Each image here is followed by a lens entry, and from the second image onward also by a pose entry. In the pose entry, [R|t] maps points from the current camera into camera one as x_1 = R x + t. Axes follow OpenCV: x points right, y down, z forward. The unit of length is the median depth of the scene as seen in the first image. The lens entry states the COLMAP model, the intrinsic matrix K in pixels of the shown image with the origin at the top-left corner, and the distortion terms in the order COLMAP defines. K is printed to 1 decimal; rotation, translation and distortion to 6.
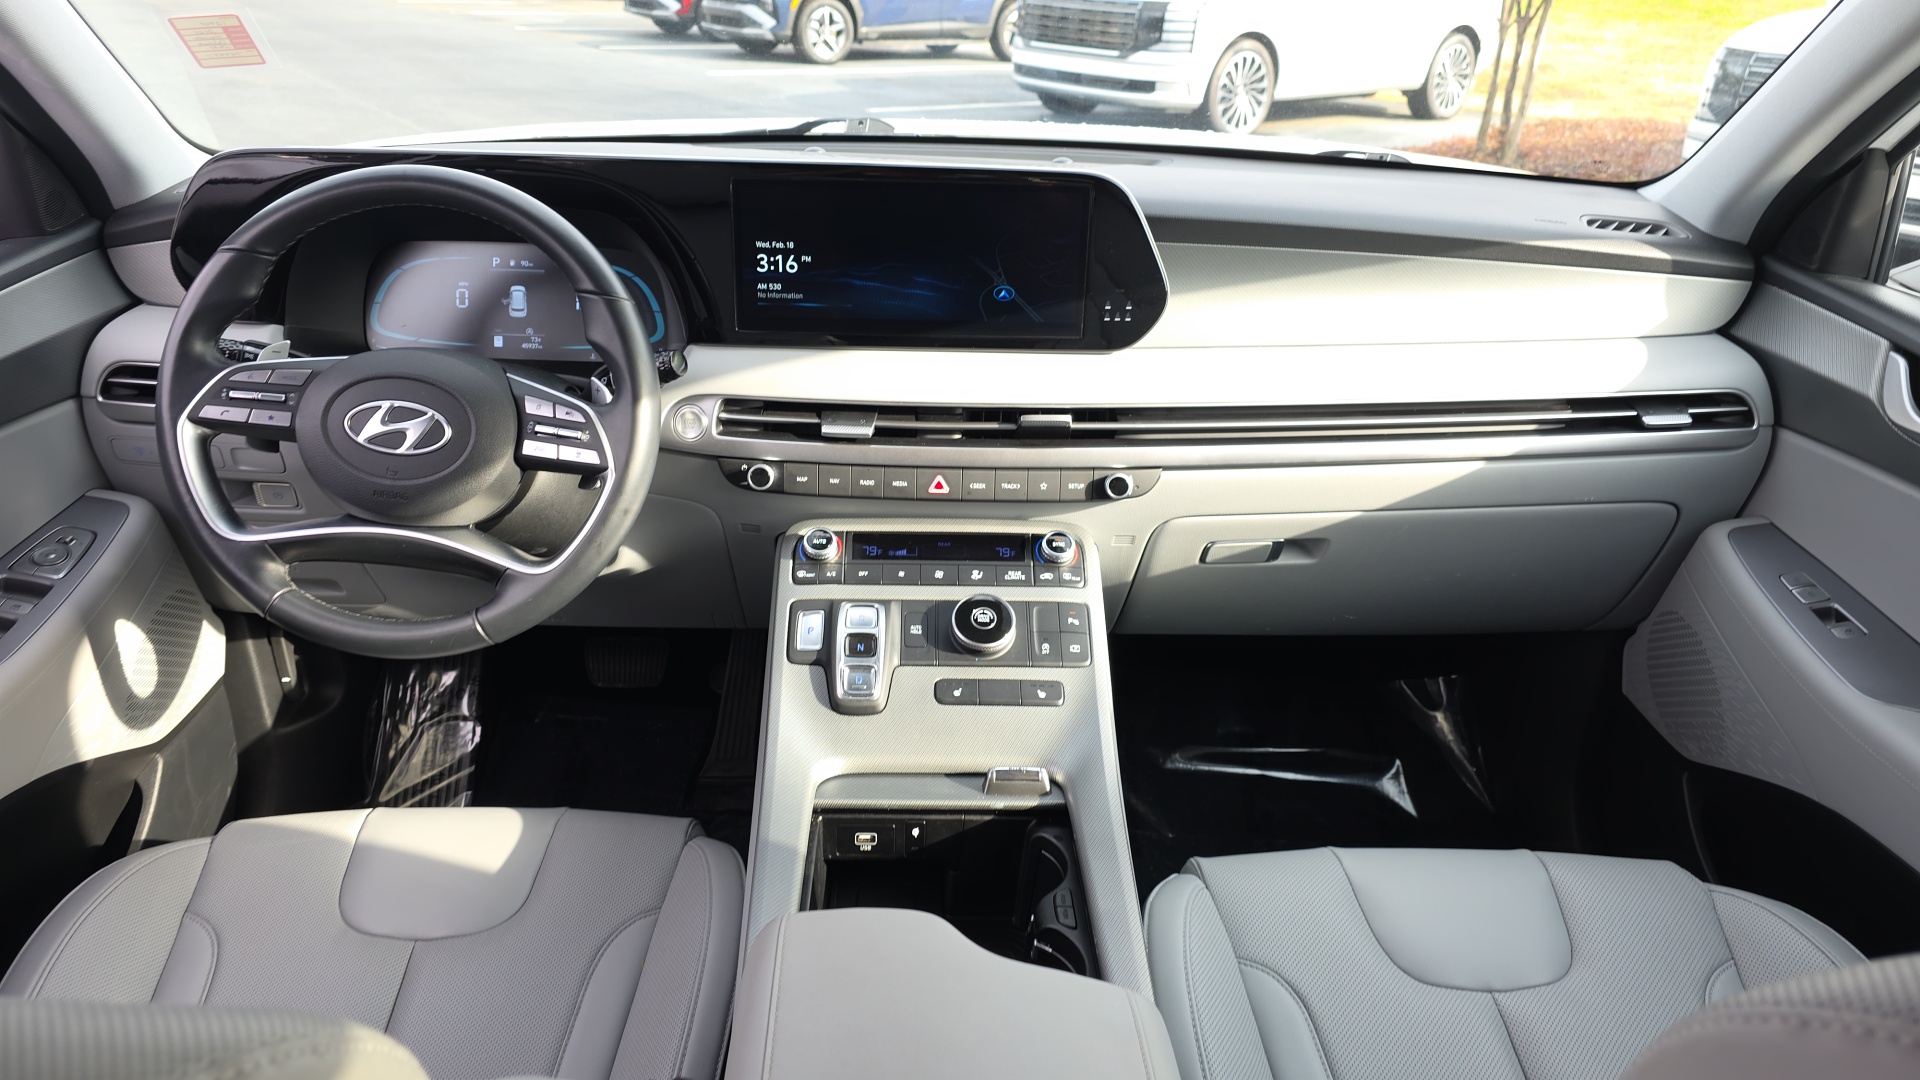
lens RADIAL K [[1287.6, 0, 936.8], [0, 1287.6, 539.5], [0, 0, 1]] dist [0.104946, -0.130696]
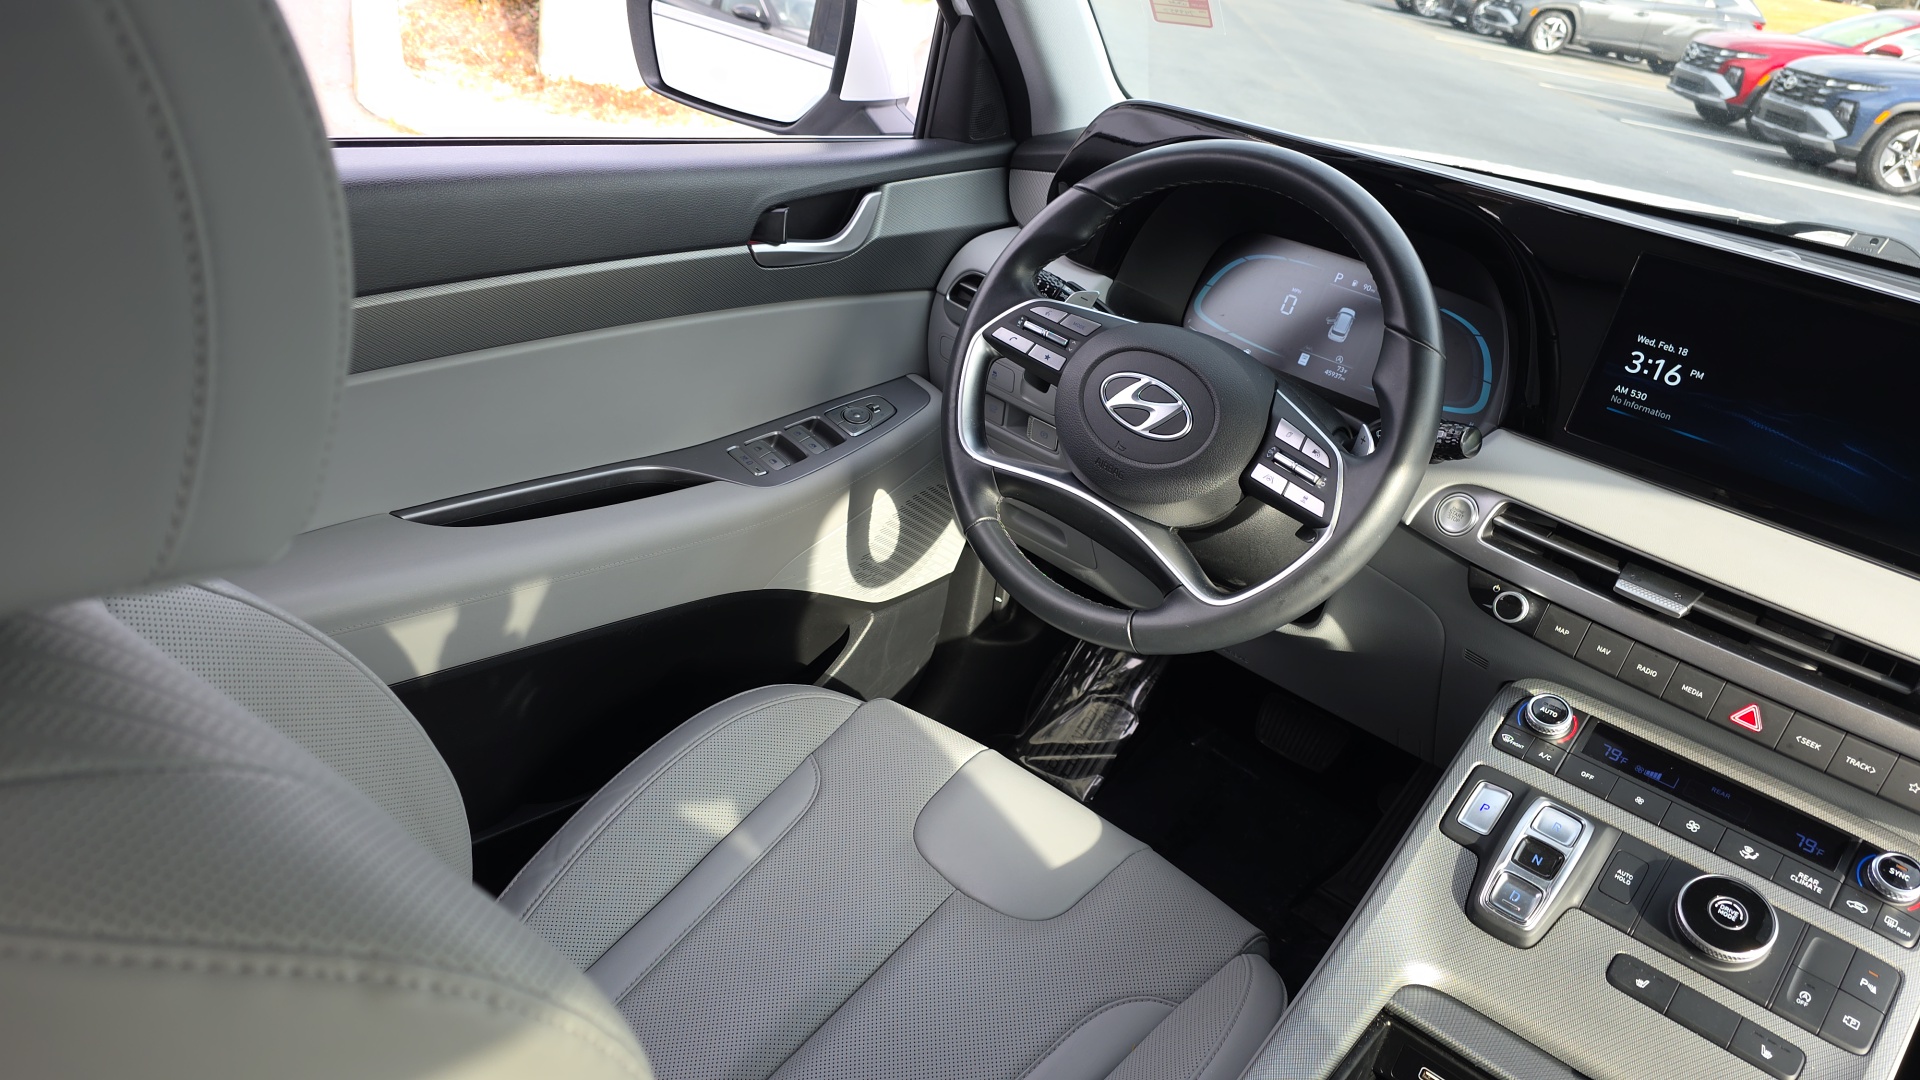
lens RADIAL K [[1295.0, 0, 935.3], [0, 1295.0, 555.1], [0, 0, 1]] dist [0.050658, -0.047515]
pose [[0.747747, 0.387277, -0.539343, 0.022098], [-0.395649, 0.912208, 0.106483, -0.022676], [0.533231, 0.133768, 0.835327, 0.122515]]
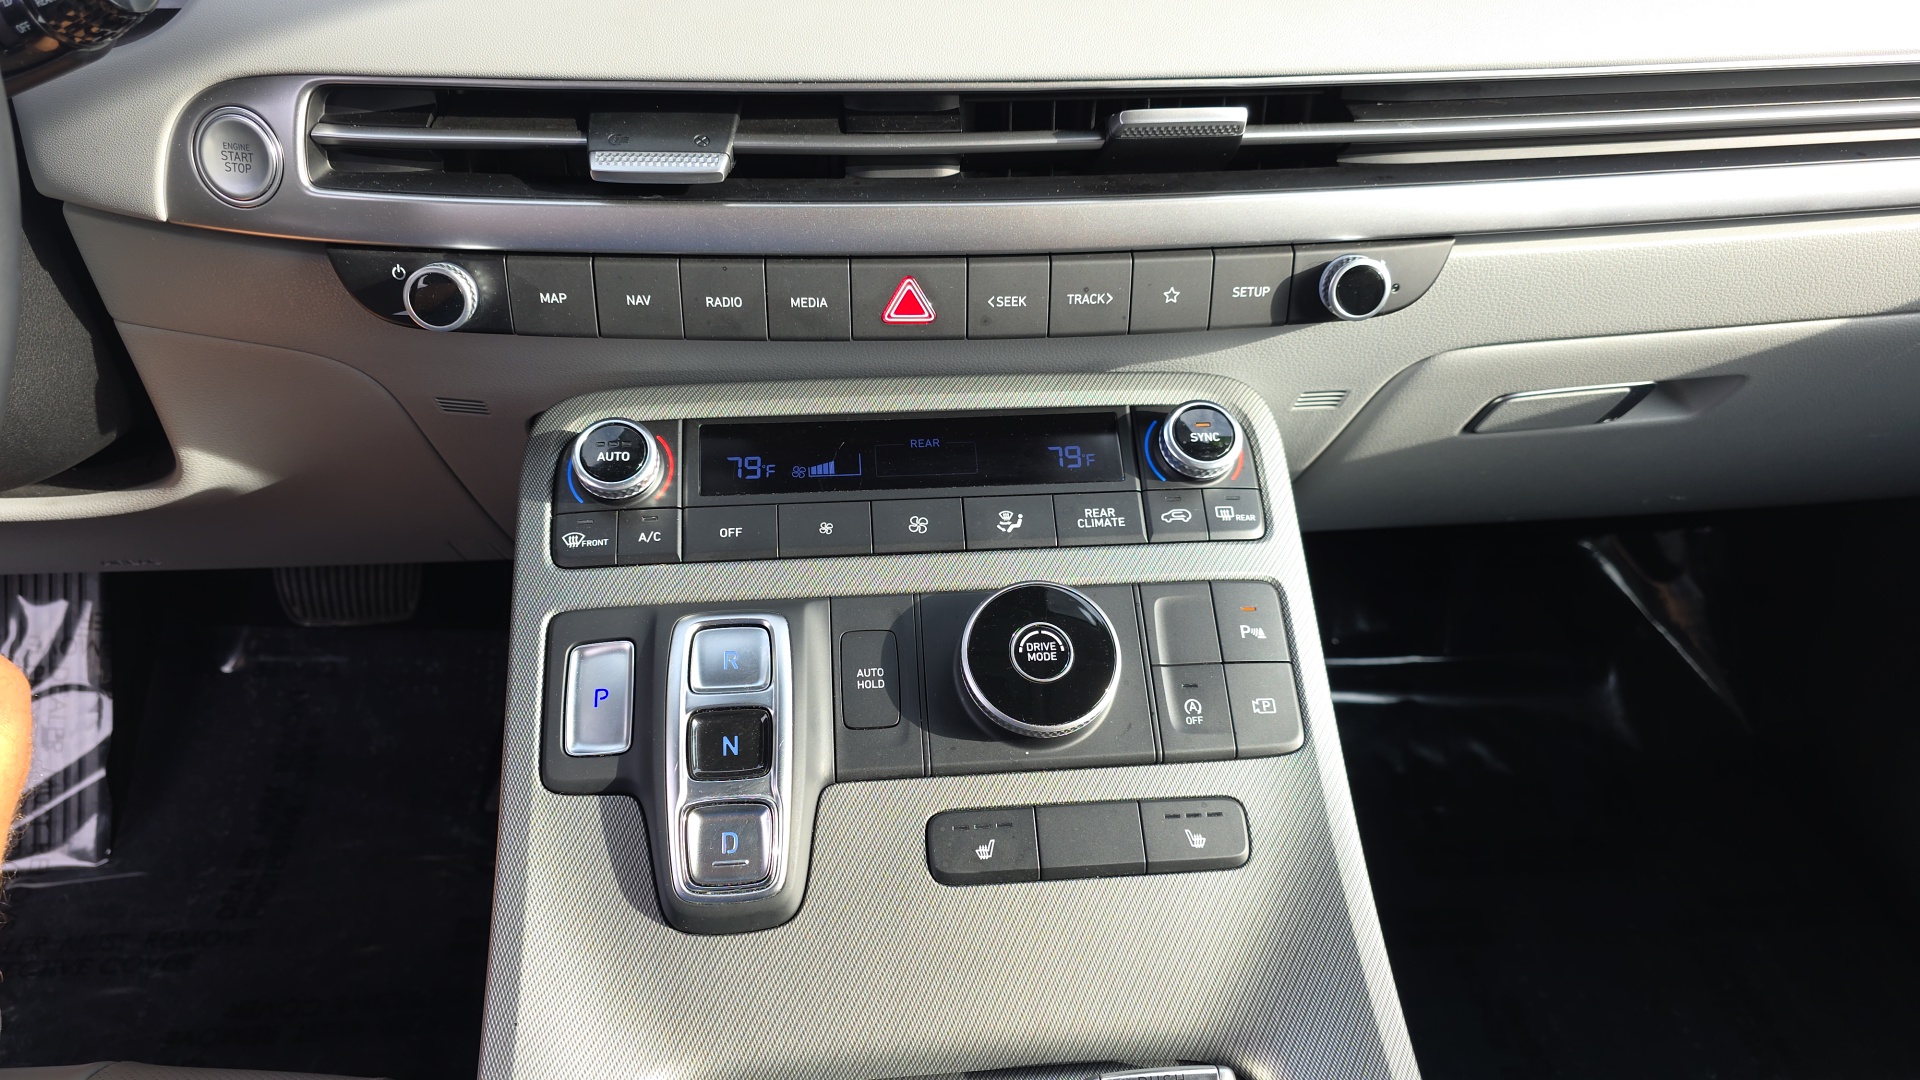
lens RADIAL K [[1334.0, 0, 960.0], [0, 1334.0, 540.0], [0, 0, 1]] dist [0.024864, -0.003495]
pose [[0.996328, -0.049427, 0.069912, -0.014770], [0.034337, 0.978668, 0.202556, -0.053295], [-0.078432, -0.199412, 0.976772, 0.586355]]
